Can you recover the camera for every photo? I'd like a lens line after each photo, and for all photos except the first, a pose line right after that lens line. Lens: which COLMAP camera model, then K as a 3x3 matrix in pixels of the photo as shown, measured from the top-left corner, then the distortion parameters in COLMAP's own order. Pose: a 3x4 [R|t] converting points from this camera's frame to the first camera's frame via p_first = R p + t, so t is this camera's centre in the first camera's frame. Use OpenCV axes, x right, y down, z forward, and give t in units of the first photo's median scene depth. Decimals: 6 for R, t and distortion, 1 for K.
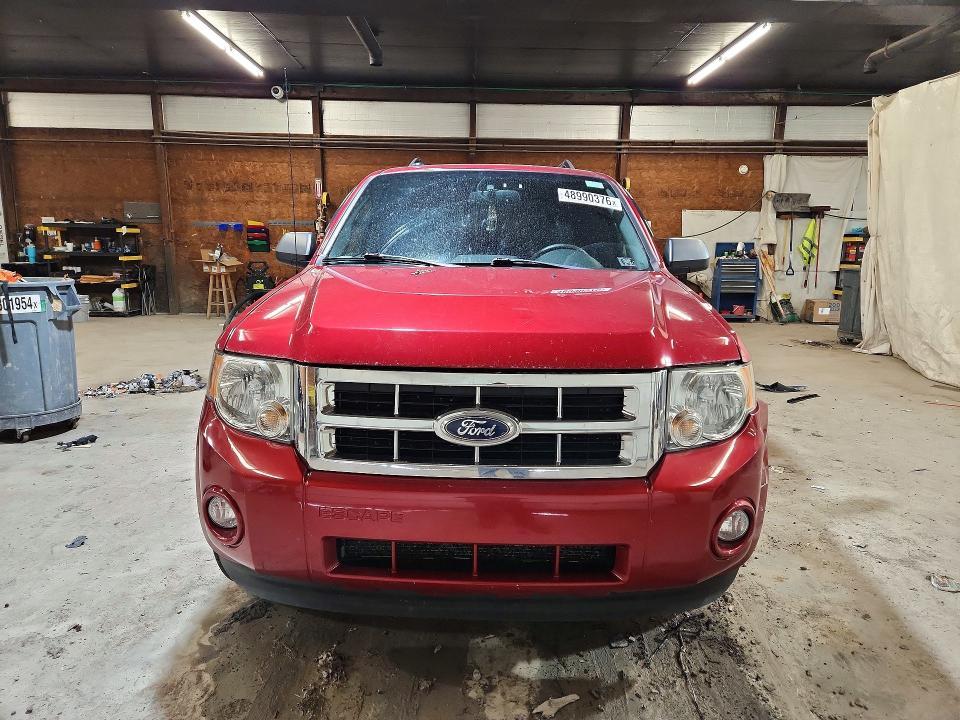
lens RADIAL K [[651.1, 0, 476.6], [0, 651.1, 357.6], [0, 0, 1]] dist [0.084909, -0.069906]
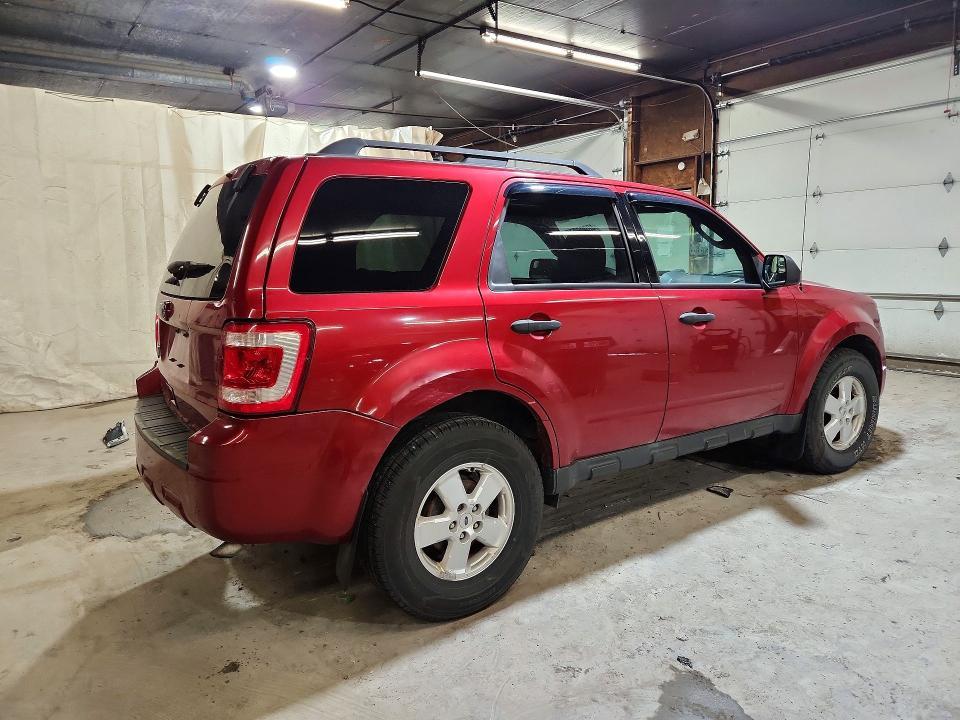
lens RADIAL K [[651.1, 0, 476.6], [0, 651.1, 357.6], [0, 0, 1]] dist [0.084909, -0.069906]
pose [[-0.598937, -0.128887, 0.790356, -1.160620], [0.147250, 0.952408, 0.266901, -0.553123], [-0.787142, 0.276236, -0.551454, 2.820378]]
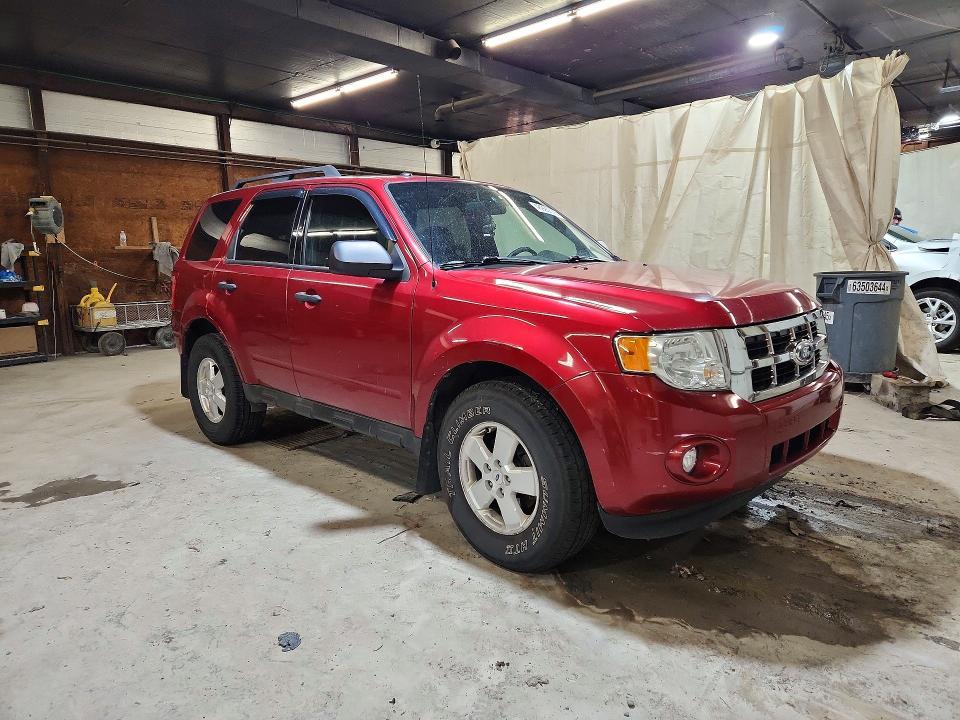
lens RADIAL K [[638.8, 0, 476.0], [0, 638.8, 360.9], [0, 0, 1]] dist [0.076868, -0.046959]
pose [[0.675416, -0.154328, 0.721108, -1.183283], [0.161816, 0.985041, 0.059251, -0.076845], [-0.719465, 0.076668, 0.690284, 0.348018]]
